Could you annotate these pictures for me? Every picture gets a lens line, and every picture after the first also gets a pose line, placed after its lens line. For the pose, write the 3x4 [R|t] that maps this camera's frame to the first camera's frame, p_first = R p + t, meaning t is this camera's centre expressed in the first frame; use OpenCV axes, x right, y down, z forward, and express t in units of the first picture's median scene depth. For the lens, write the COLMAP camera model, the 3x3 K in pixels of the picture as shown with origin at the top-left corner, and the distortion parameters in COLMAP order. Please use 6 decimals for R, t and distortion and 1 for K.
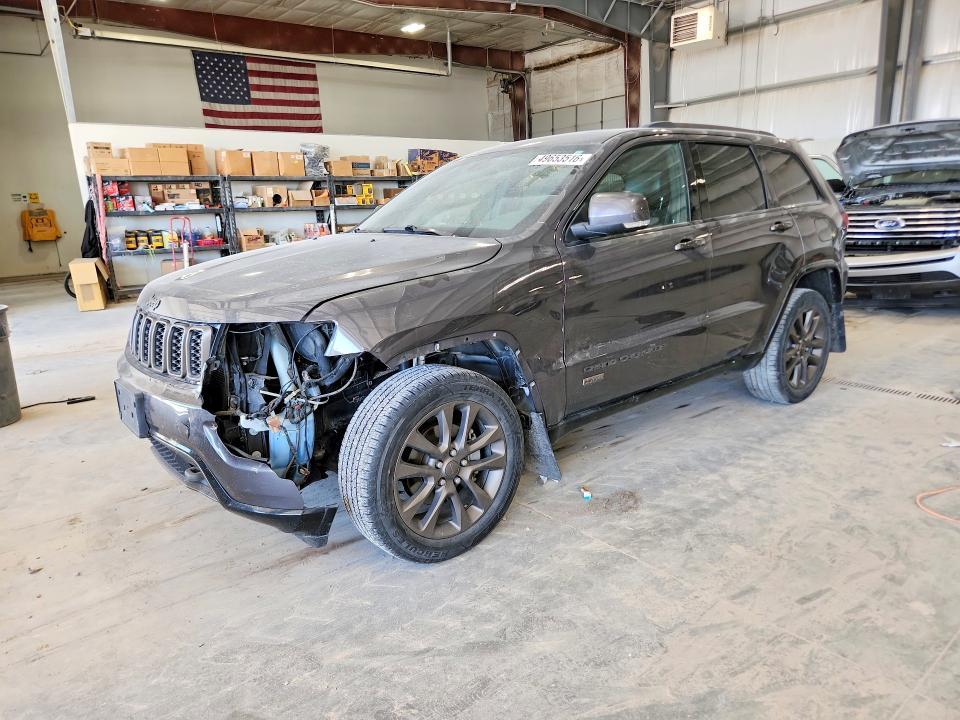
lens RADIAL K [[656.8, 0, 484.2], [0, 656.8, 366.1], [0, 0, 1]] dist [0.025003, -0.014304]
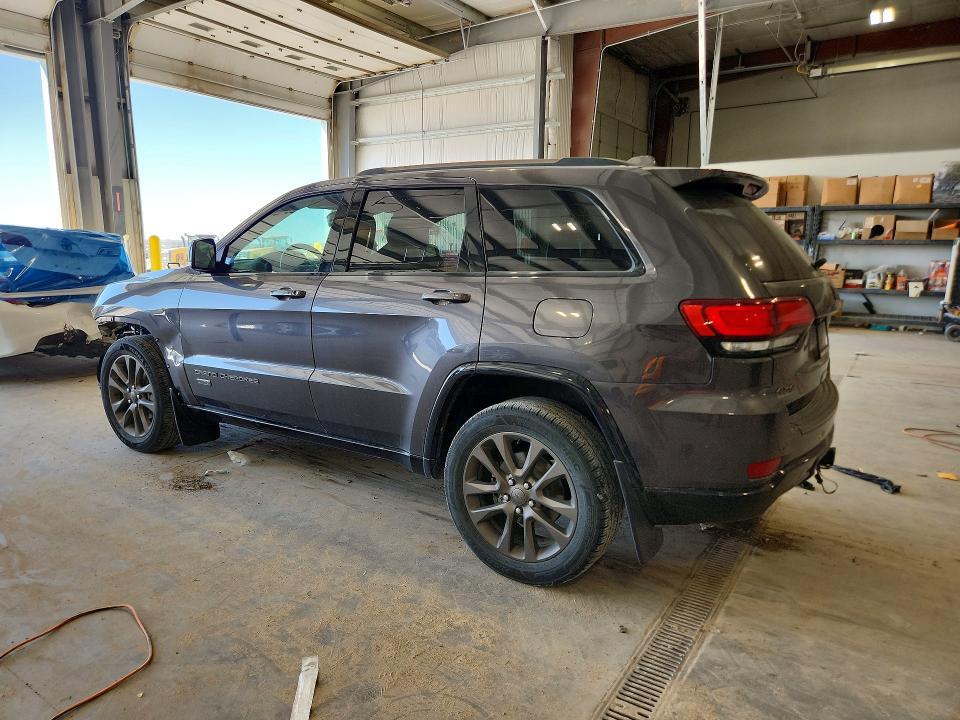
lens RADIAL K [[656.8, 0, 483.1], [0, 656.8, 356.2], [0, 0, 1]] dist [0.025003, -0.014304]
pose [[0.267845, 0.202447, -0.941952, 0.949917], [-0.241864, 0.960496, 0.137657, -0.215906], [0.932610, 0.190954, 0.306229, 0.685139]]
